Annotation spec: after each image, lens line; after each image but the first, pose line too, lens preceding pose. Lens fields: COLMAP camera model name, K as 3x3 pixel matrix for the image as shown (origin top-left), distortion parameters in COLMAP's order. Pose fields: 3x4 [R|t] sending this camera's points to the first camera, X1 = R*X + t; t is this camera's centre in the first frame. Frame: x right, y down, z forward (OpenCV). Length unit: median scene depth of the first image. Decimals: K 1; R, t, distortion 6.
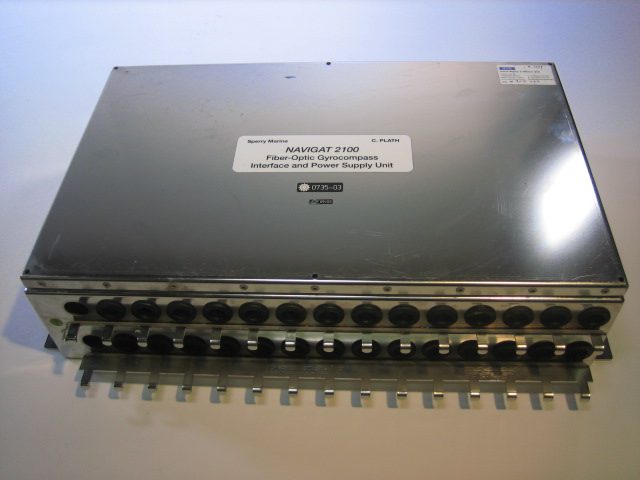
lens RADIAL K [[642.6, 0, 317.7], [0, 642.6, 240.4], [0, 0, 1]] dist [-0.082119, 0.000000]
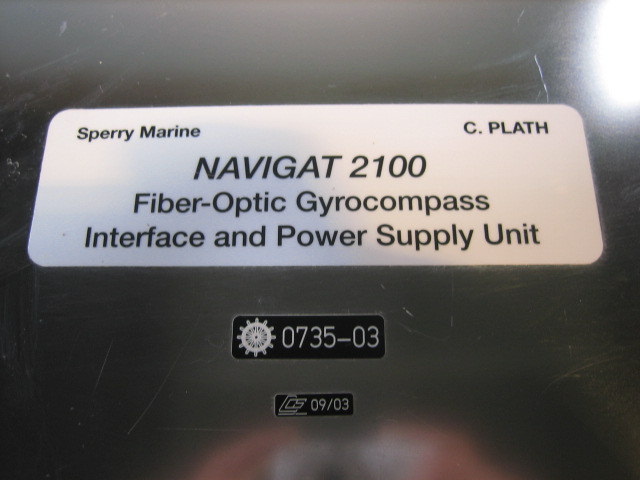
lens RADIAL K [[642.6, 0, 316.8], [0, 642.6, 243.1], [0, 0, 1]] dist [-0.082119, 0.000000]
pose [[0.998985, -0.031571, 0.032114, -0.000850], [0.018933, 0.941464, 0.336581, -0.216660], [-0.040860, -0.335631, 0.941107, 0.703648]]
